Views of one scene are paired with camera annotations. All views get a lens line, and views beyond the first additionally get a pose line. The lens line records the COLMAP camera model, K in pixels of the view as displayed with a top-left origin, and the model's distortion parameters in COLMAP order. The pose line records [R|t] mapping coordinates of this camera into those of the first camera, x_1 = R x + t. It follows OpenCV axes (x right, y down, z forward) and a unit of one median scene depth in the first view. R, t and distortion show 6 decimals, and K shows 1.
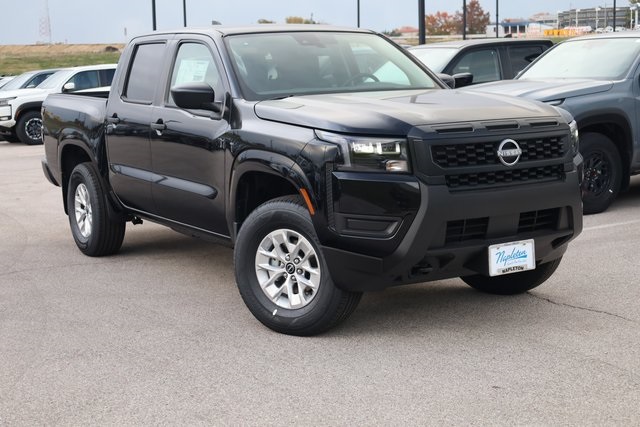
lens RADIAL K [[976.1, 0, 318.6], [0, 976.1, 213.0], [0, 0, 1]] dist [0.067837, 0.000000]
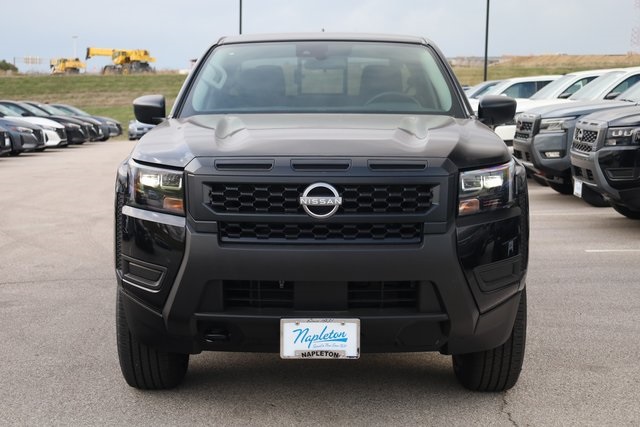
lens RADIAL K [[976.1, 0, 321.4], [0, 976.1, 215.0], [0, 0, 1]] dist [0.067837, 0.000000]
pose [[0.844974, 0.094932, -0.526314, 0.591523], [-0.099117, 0.994868, 0.020319, -0.065563], [0.525542, 0.034998, 0.850048, 0.356789]]
